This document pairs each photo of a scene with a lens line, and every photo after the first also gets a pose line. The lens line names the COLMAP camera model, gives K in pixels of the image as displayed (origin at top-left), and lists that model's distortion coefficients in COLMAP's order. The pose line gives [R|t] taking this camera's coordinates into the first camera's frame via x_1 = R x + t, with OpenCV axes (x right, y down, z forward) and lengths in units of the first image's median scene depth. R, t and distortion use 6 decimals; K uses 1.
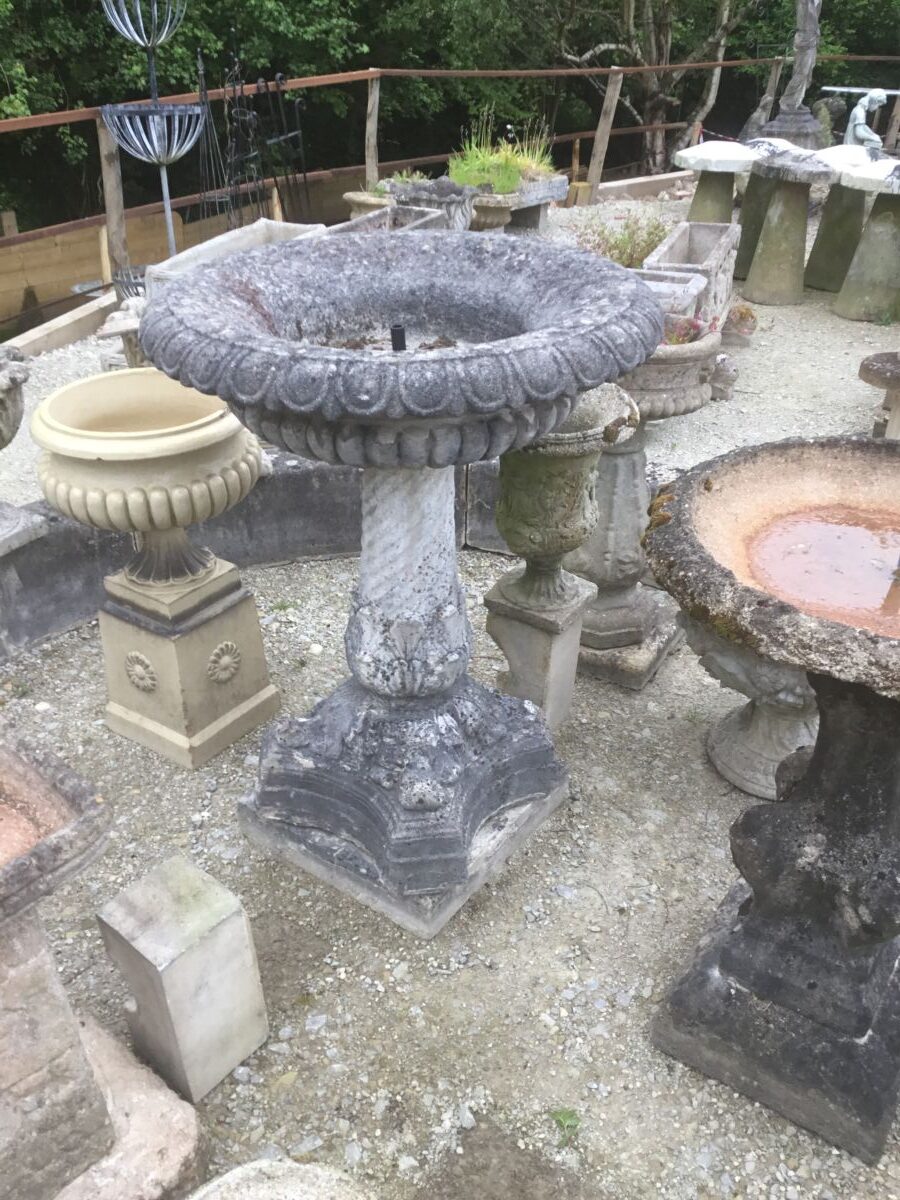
lens RADIAL K [[1072.4, 0, 450.0], [0, 1072.4, 600.0], [0, 0, 1]] dist [0.122757, -0.228275]
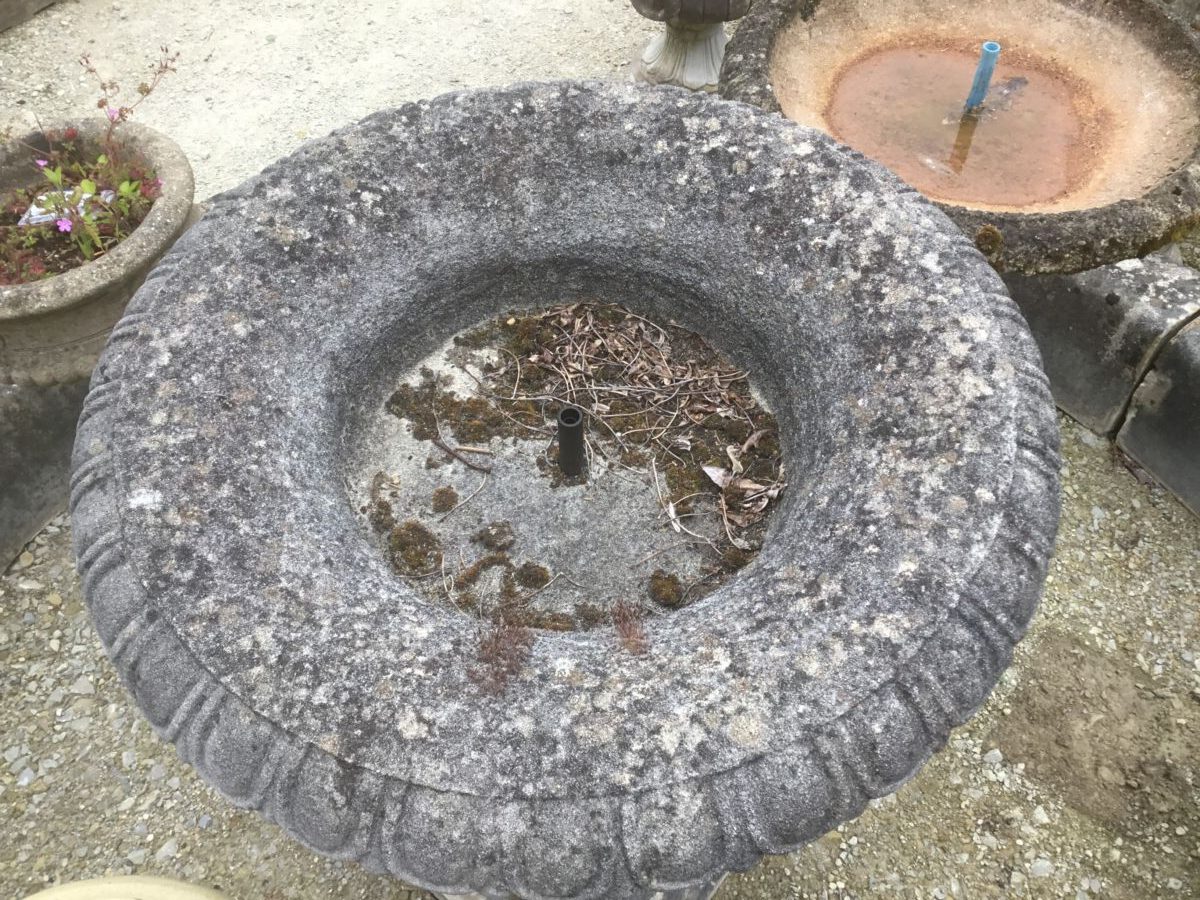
lens RADIAL K [[1072.4, 0, 601.8], [0, 1072.4, 444.1], [0, 0, 1]] dist [0.122757, -0.228275]
pose [[0.047461, -0.808948, 0.585962, -0.377430], [0.530986, 0.517305, 0.671155, -0.601099], [-0.846050, 0.279284, 0.454092, 0.741672]]
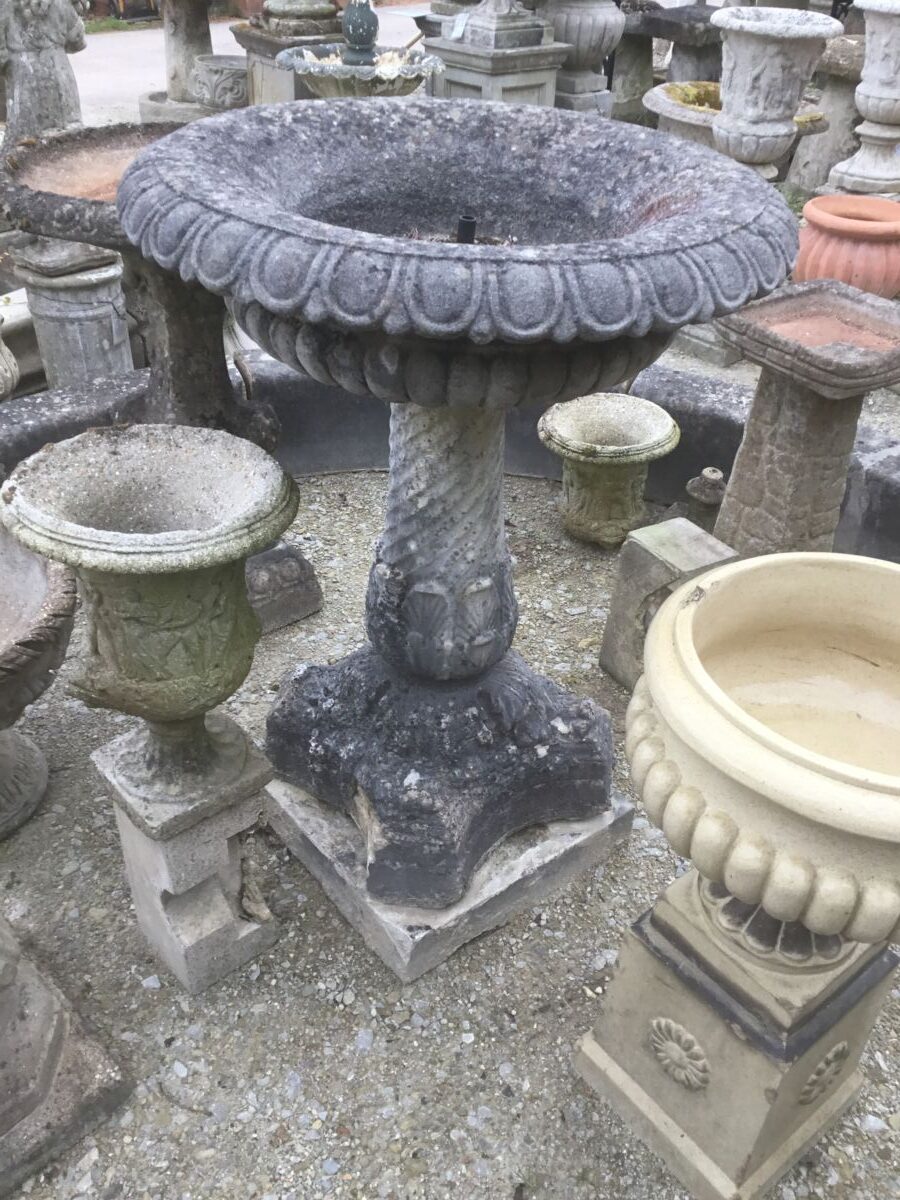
lens RADIAL K [[1072.4, 0, 450.0], [0, 1072.4, 600.0], [0, 0, 1]] dist [0.122757, -0.228275]
pose [[-0.961277, -0.194965, 0.194768, -0.243151], [0.100194, 0.411129, 0.906054, -0.850931], [-0.256724, 0.890484, -0.375675, 1.540998]]
